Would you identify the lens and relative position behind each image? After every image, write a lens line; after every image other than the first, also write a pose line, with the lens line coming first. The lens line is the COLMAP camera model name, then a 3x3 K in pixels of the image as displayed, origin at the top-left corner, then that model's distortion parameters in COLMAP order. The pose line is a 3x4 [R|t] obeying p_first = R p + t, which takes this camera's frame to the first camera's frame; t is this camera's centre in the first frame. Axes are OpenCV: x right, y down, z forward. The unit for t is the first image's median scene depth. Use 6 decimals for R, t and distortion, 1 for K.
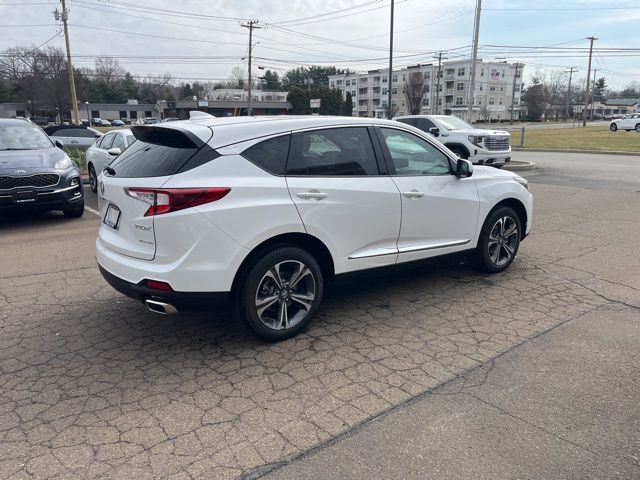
lens RADIAL K [[485.4, 0, 320.0], [0, 485.4, 240.0], [0, 0, 1]] dist [0.071764, -0.091637]
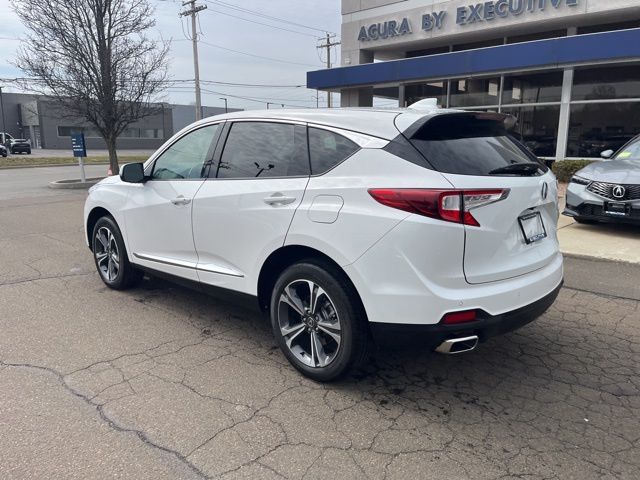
lens RADIAL K [[485.4, 0, 320.0], [0, 485.4, 240.0], [0, 0, 1]] dist [0.071764, -0.091637]
pose [[-0.168146, -0.190026, 0.967273, -0.532064], [0.239914, 0.943850, 0.227130, -0.136182], [-0.956121, 0.270254, -0.113114, 0.672772]]
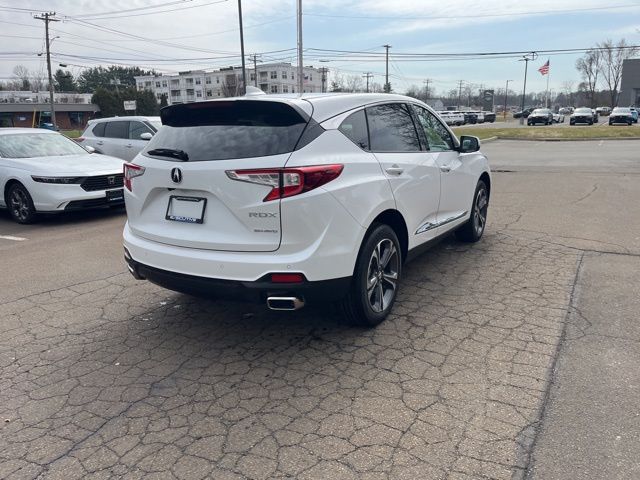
lens RADIAL K [[485.4, 0, 320.0], [0, 485.4, 240.0], [0, 0, 1]] dist [0.071764, -0.091637]
pose [[0.930354, -0.106688, 0.350797, -0.242082], [0.108810, 0.993968, 0.013718, 0.007924], [-0.350145, 0.025407, 0.936351, 0.065767]]
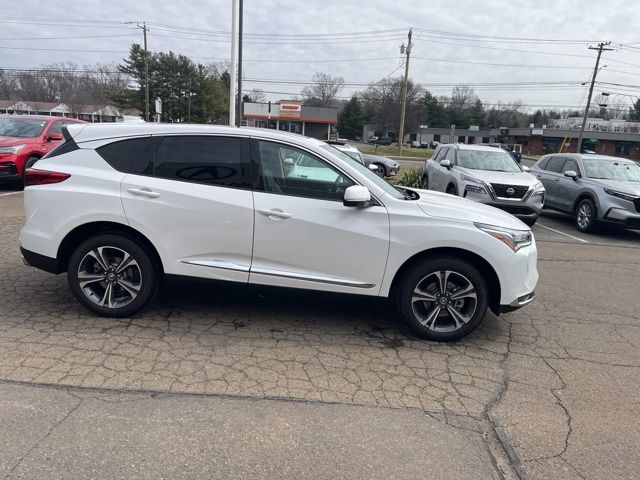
lens RADIAL K [[485.9, 0, 316.1], [0, 485.9, 238.7], [0, 0, 1]] dist [0.073954, -0.098793]
pose [[0.771815, 0.180854, -0.609584, 0.454624], [-0.213803, 0.976691, 0.019065, -0.045343], [0.598823, 0.115616, 0.792492, 0.177917]]
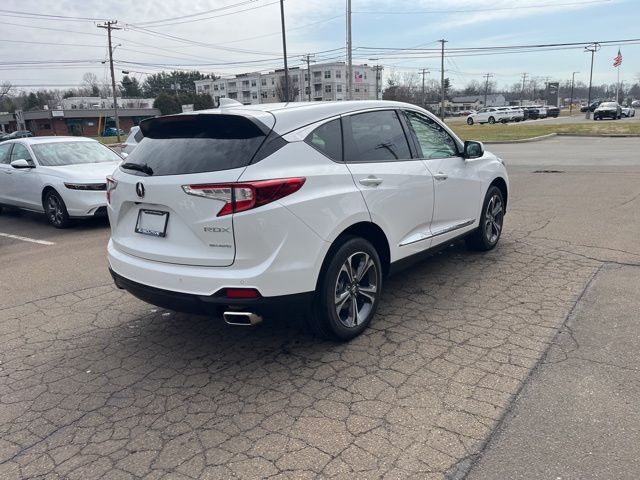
lens RADIAL K [[484.4, 0, 319.4], [0, 484.4, 250.4], [0, 0, 1]] dist [0.062740, -0.064408]
pose [[0.965137, -0.105227, 0.239663, -0.166819], [0.102529, 0.994447, 0.023733, 0.004122], [-0.240830, 0.001667, 0.970566, 0.050694]]
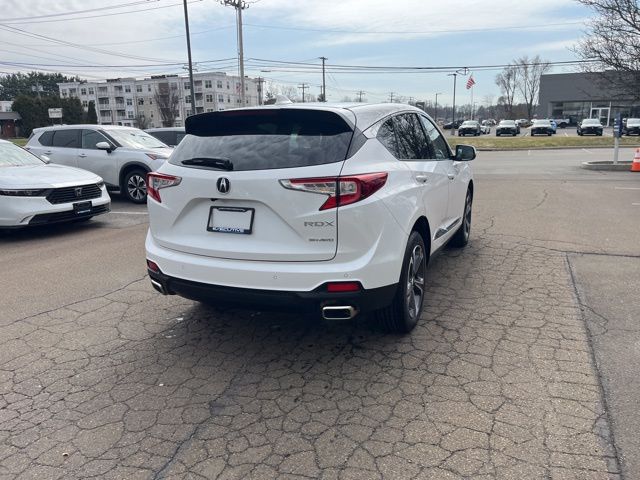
lens RADIAL K [[485.4, 0, 320.0], [0, 485.4, 240.0], [0, 0, 1]] dist [0.071764, -0.091637]
pose [[0.874123, -0.122403, 0.470029, -0.322421], [0.133361, 0.991016, 0.010063, -0.002102], [-0.467038, 0.053887, 0.882594, 0.104044]]
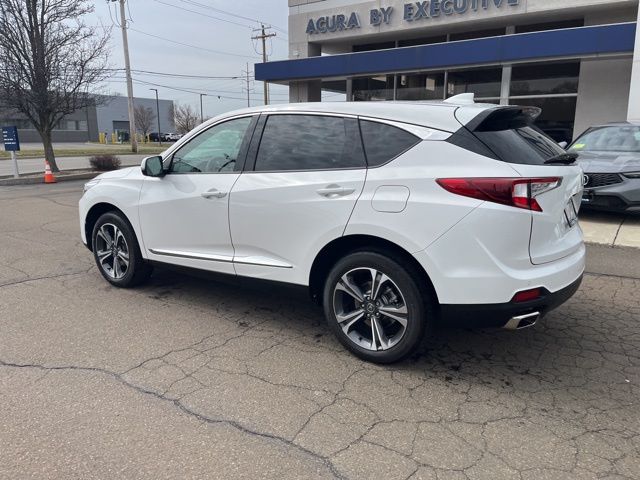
lens RADIAL K [[485.4, 0, 320.0], [0, 485.4, 240.0], [0, 0, 1]] dist [0.071764, -0.091637]
pose [[-0.302917, -0.196748, 0.932487, -0.521762], [0.232975, 0.933483, 0.272640, -0.160396], [-0.924102, 0.299834, -0.236930, 0.769446]]
